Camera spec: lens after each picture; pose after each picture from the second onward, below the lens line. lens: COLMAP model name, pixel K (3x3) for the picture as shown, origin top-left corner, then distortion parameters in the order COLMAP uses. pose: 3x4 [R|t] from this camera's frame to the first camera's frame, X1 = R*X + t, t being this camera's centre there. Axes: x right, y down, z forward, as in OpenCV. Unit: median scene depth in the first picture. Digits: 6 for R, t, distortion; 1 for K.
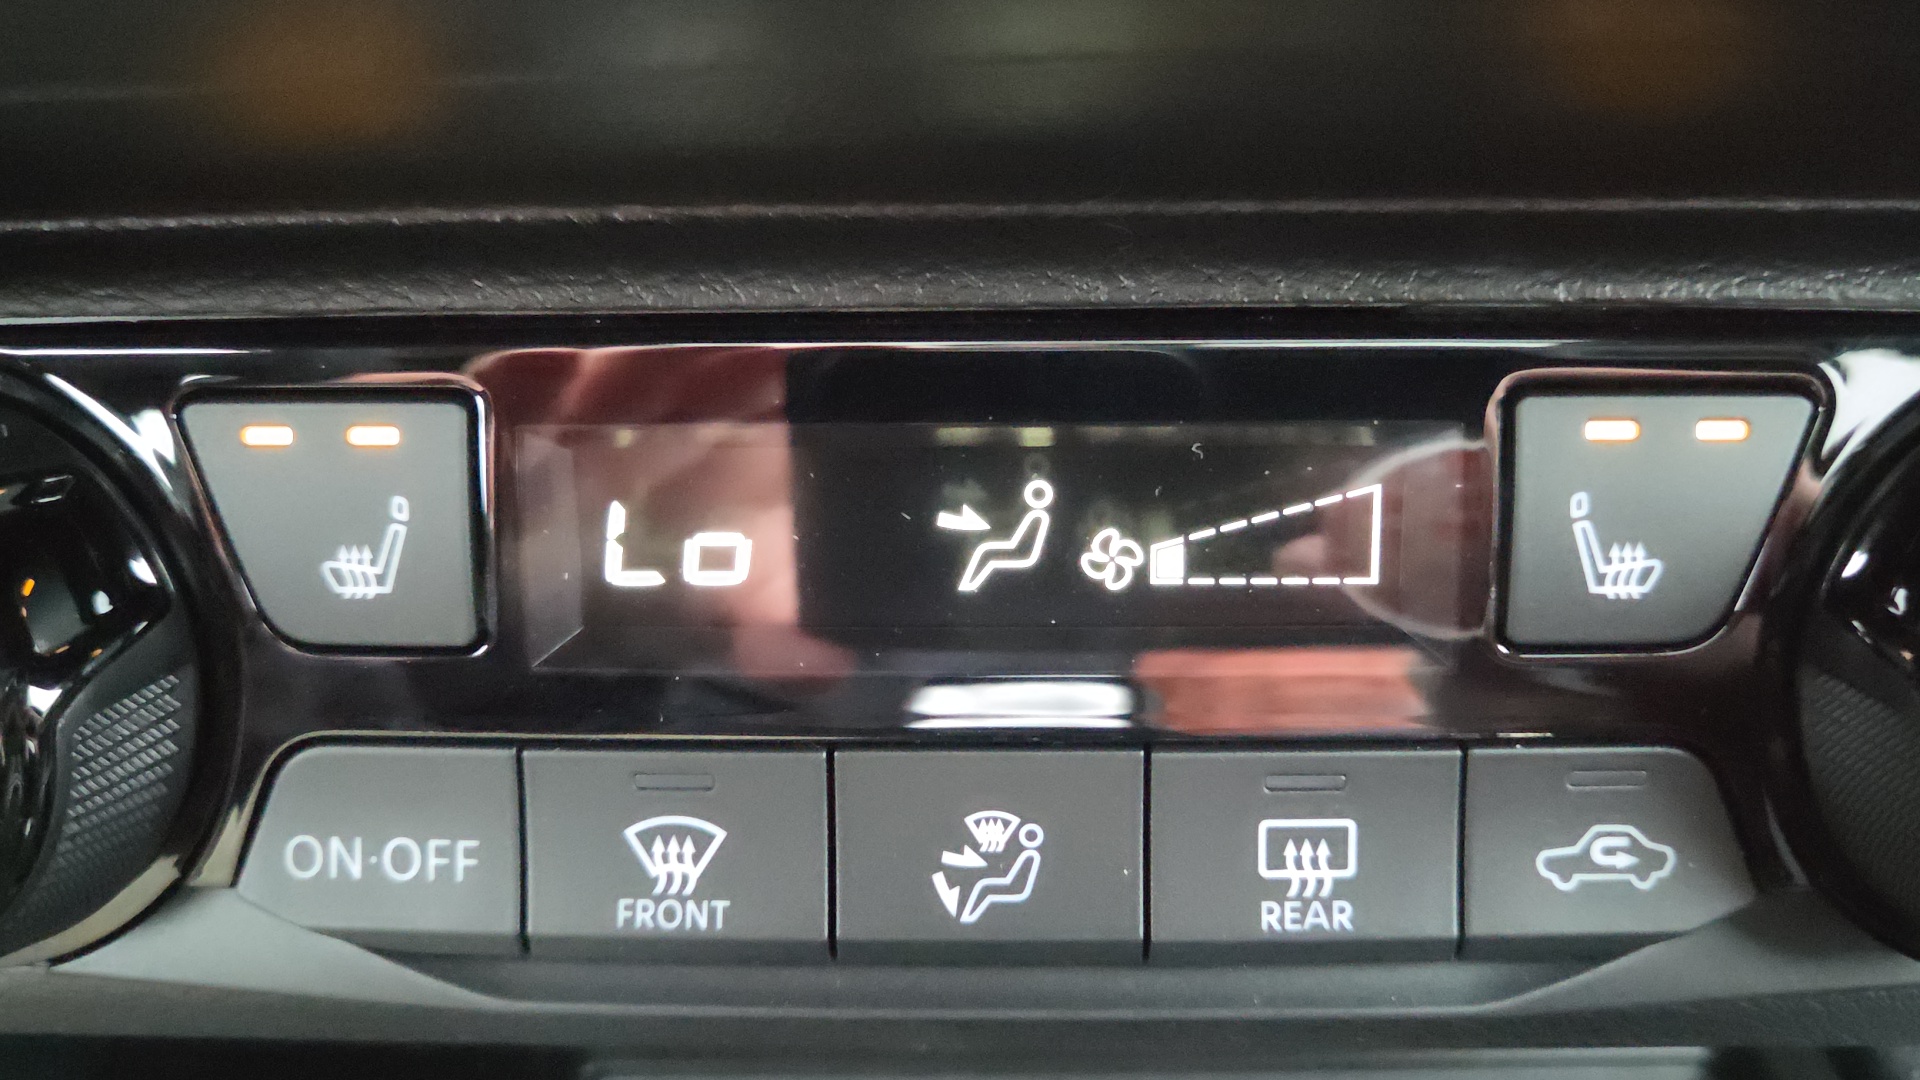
lens RADIAL K [[1670.5, 0, 970.1], [0, 1670.5, 593.5], [0, 0, 1]] dist [-0.098238, 0.009755]
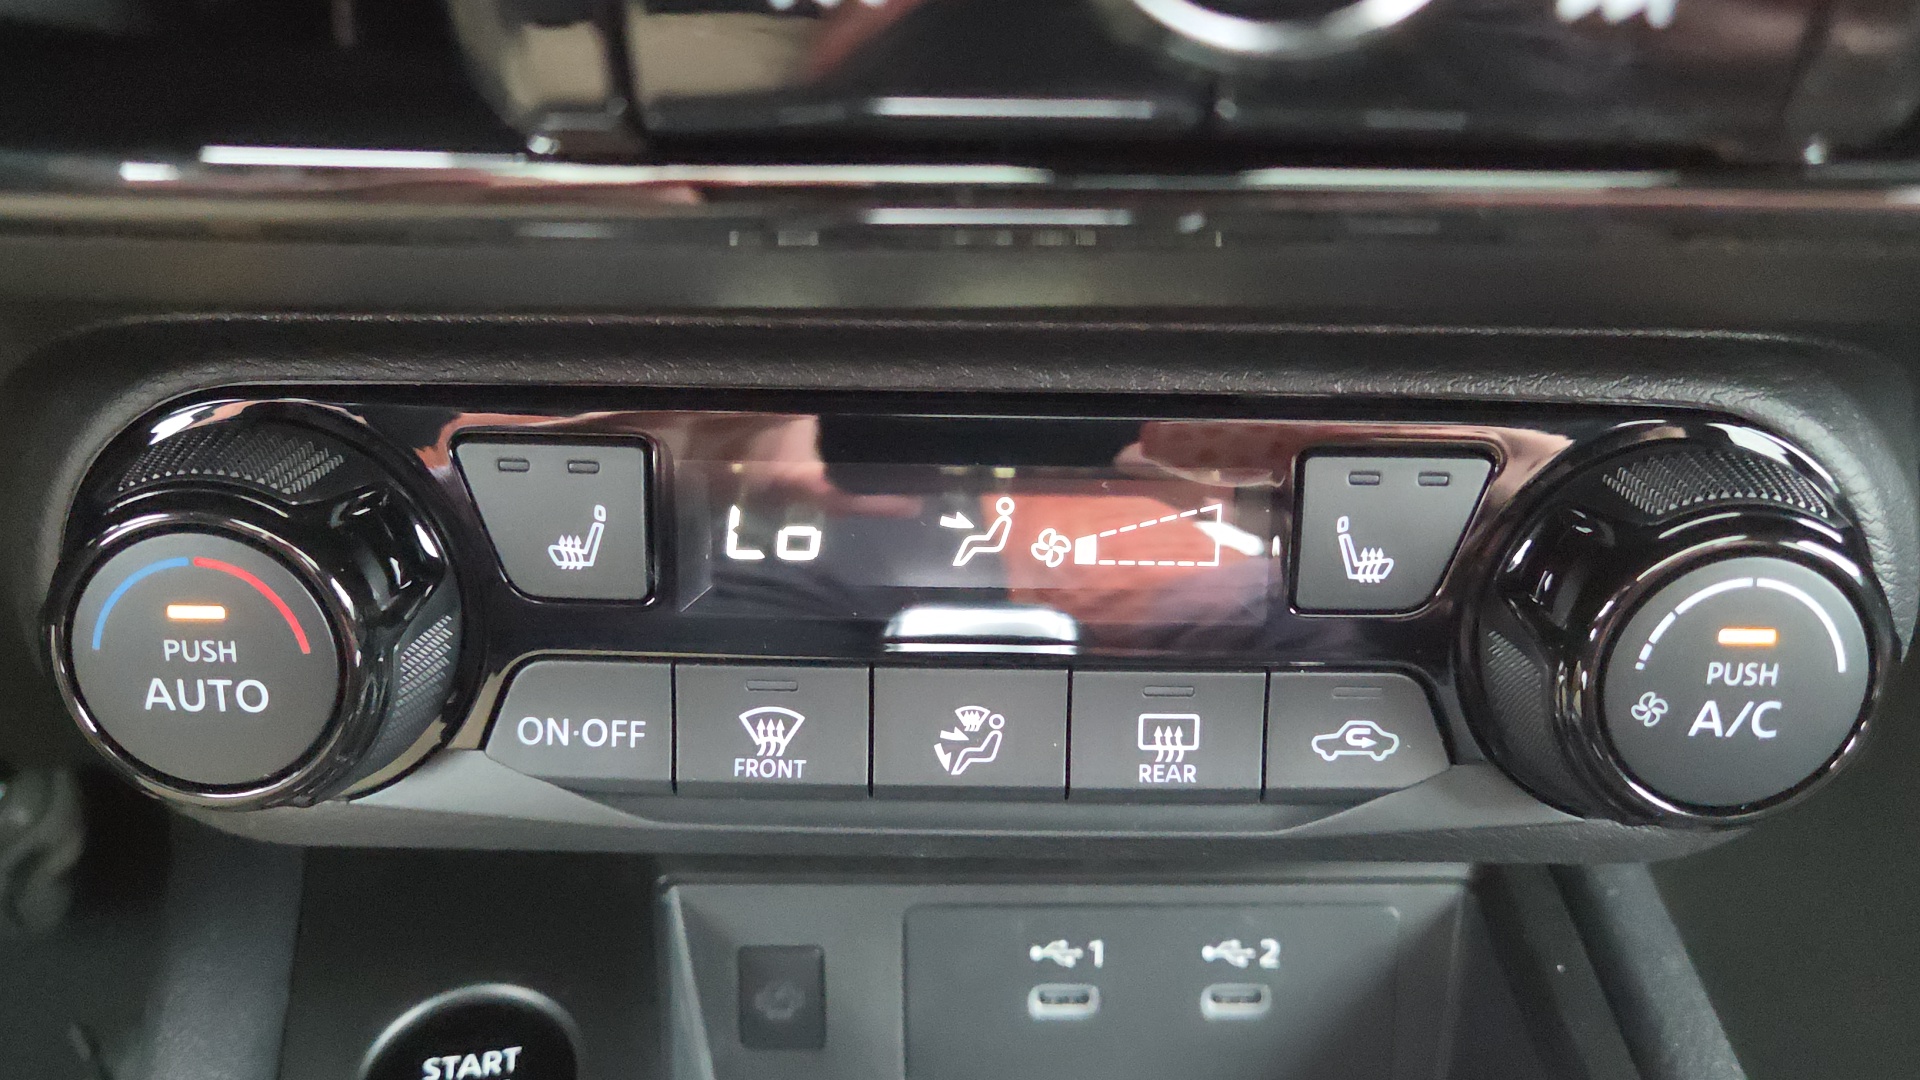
lens RADIAL K [[1670.5, 0, 957.9], [0, 1670.5, 537.3], [0, 0, 1]] dist [-0.098238, 0.009755]
pose [[0.999312, 0.014693, 0.034061, -0.057353], [-0.017158, 0.997165, 0.073260, -0.146974], [-0.032888, -0.073794, 0.996731, -0.577277]]
